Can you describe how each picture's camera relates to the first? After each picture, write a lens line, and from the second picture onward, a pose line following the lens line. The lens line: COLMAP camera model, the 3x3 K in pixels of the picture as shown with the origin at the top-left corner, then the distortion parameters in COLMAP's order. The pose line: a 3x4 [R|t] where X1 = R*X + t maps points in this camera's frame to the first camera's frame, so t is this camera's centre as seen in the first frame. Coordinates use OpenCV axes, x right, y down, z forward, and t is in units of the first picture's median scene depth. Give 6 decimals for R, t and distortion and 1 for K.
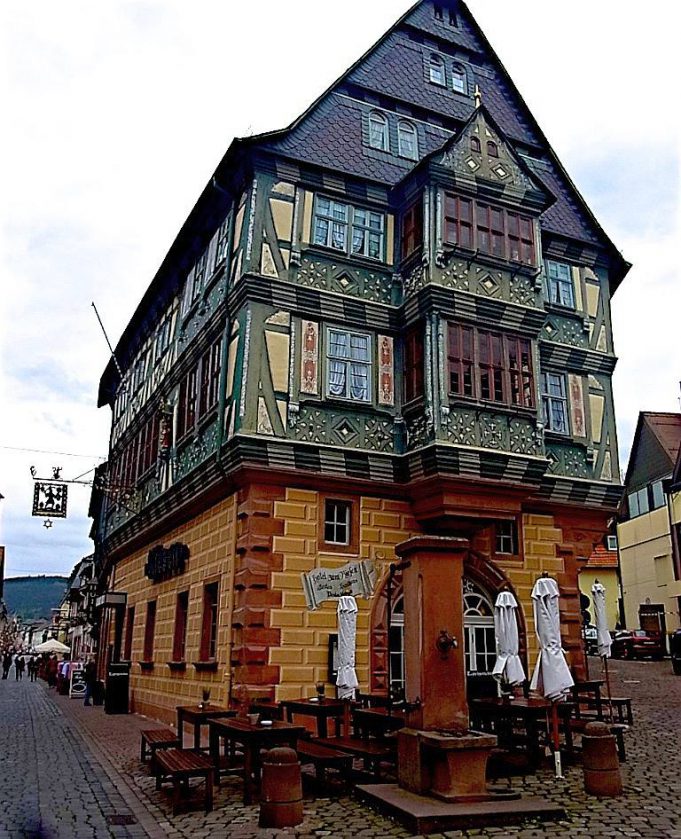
lens RADIAL K [[694.3, 0, 340.5], [0, 694.3, 419.5], [0, 0, 1]] dist [-0.076110, -0.002503]
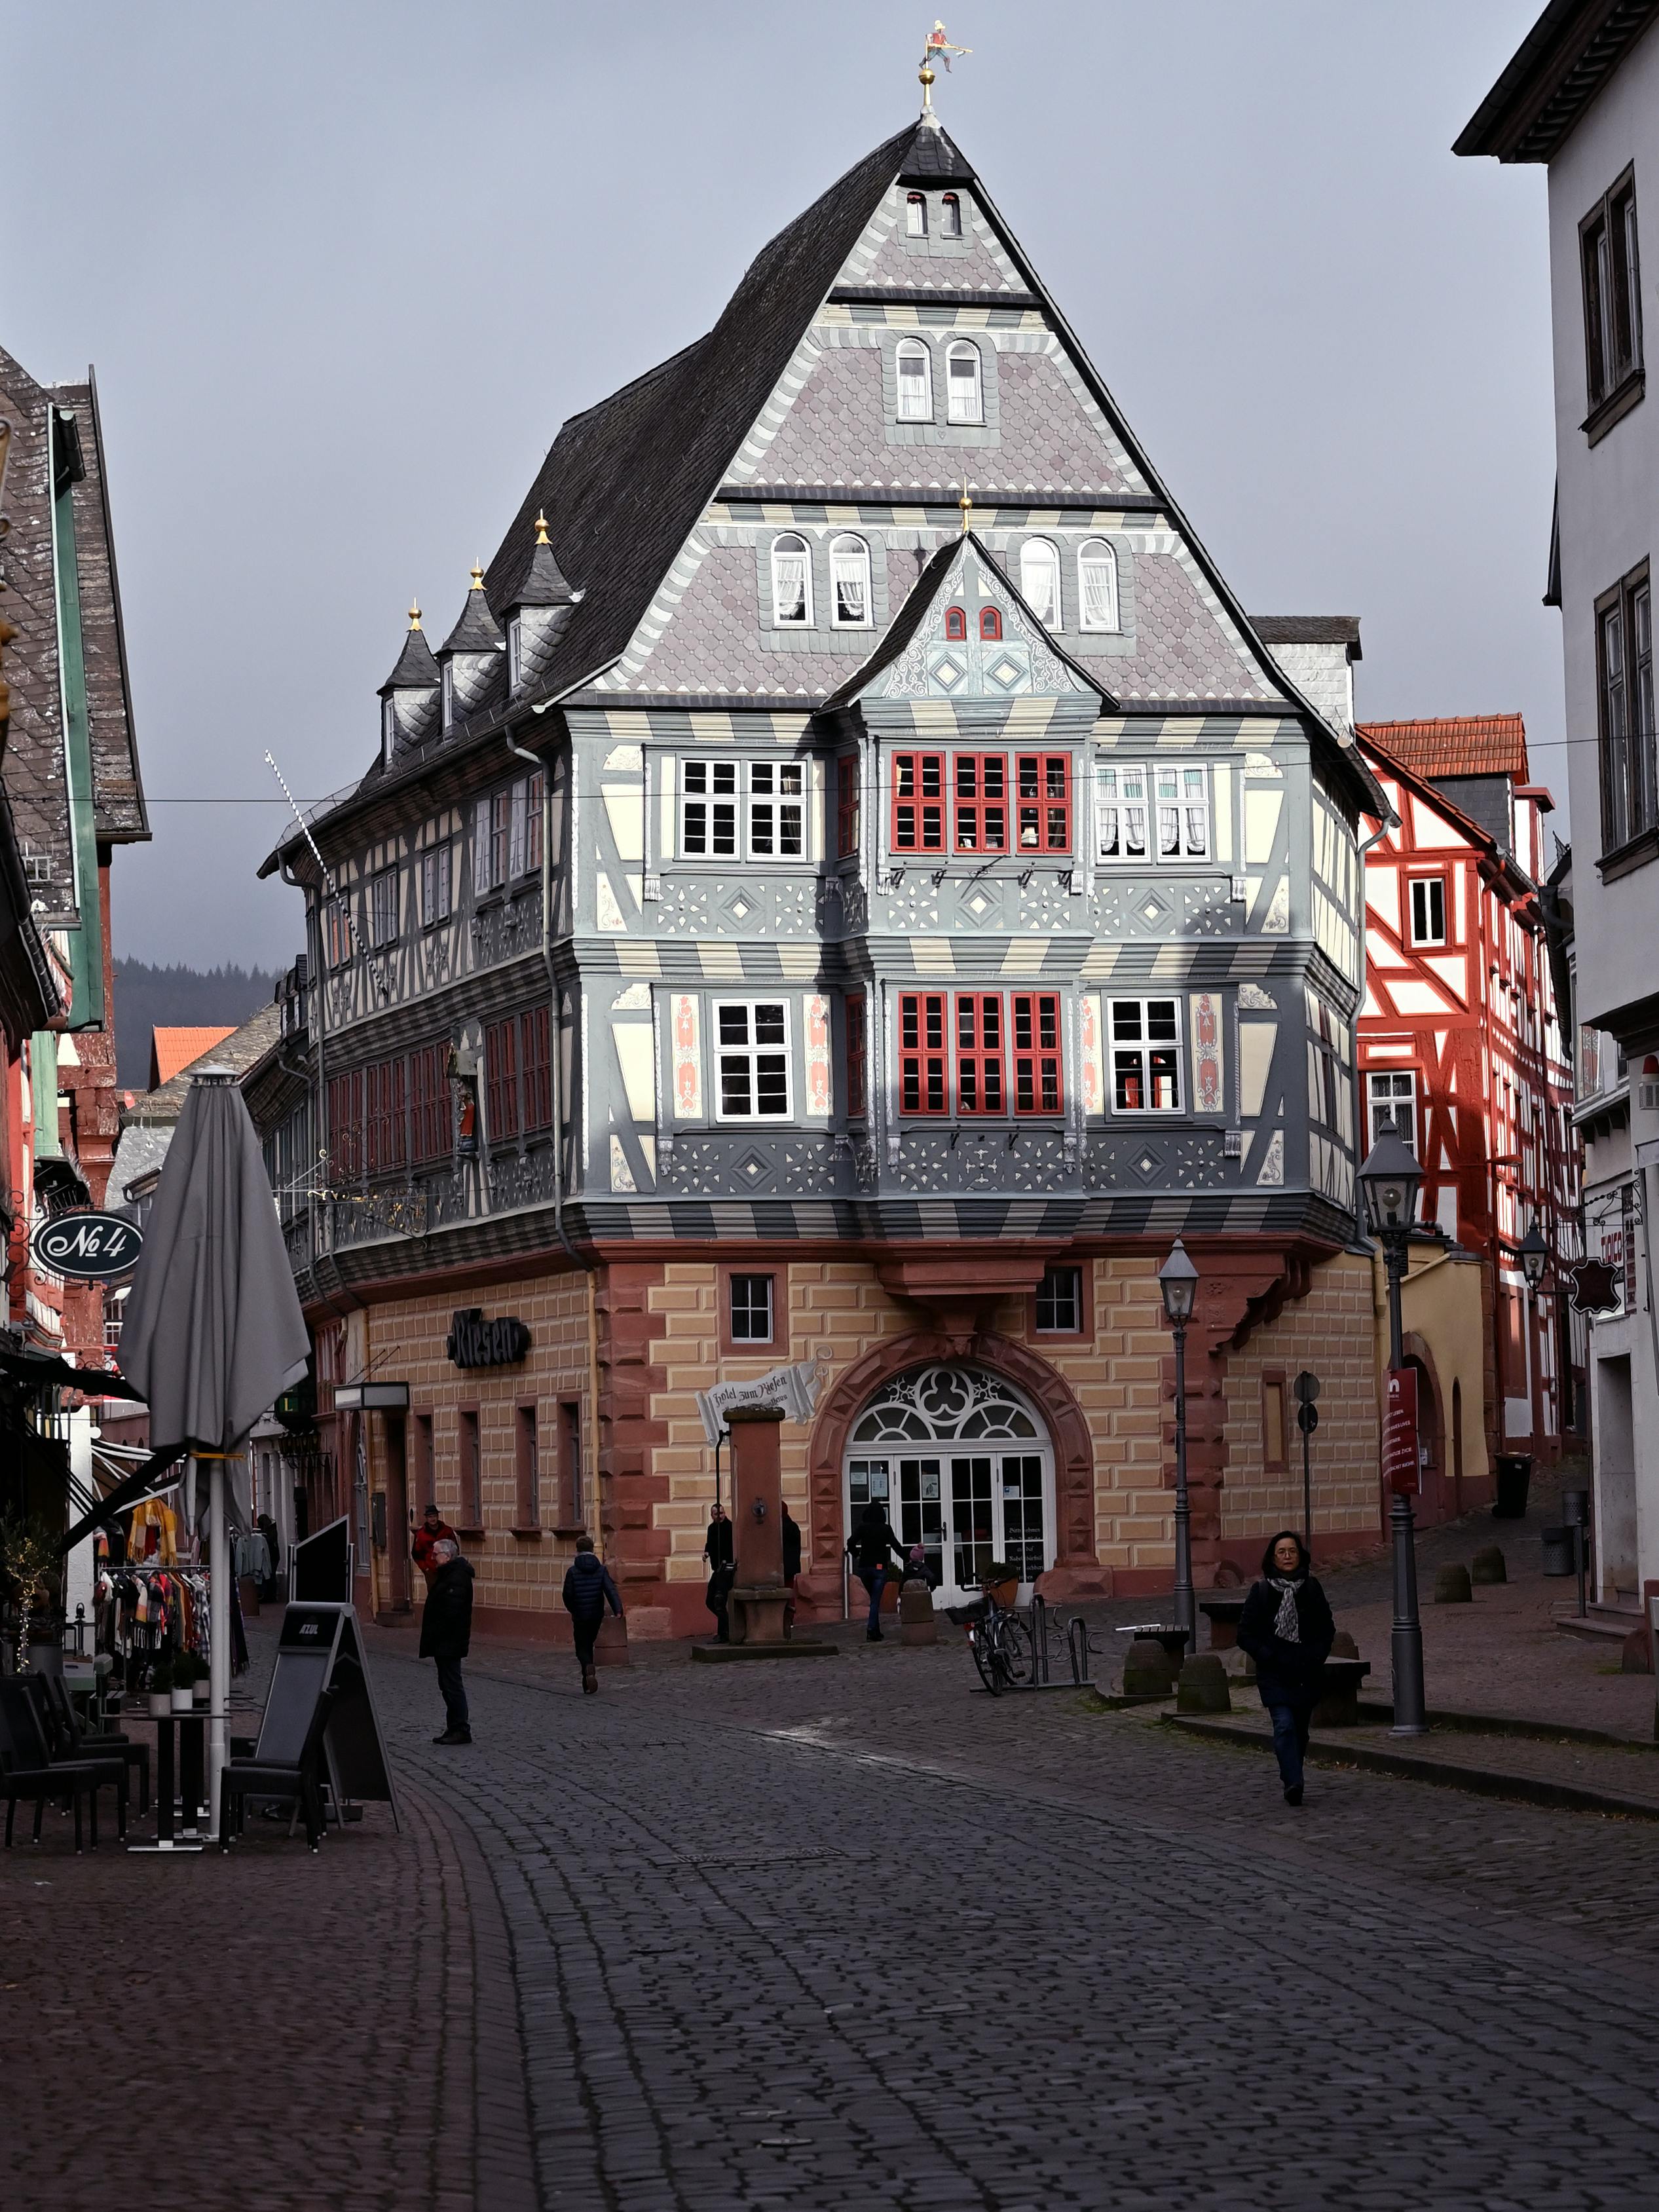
lens RADIAL K [[5045.3, 0, 829.5], [0, 5045.3, 1106.0], [0, 0, 1]] dist [1.079625, 0.038324]
pose [[0.984683, -0.042336, -0.169136, 0.838171], [0.086206, 0.961421, 0.261224, -1.207360], [0.151552, -0.271804, 0.950345, -3.274001]]
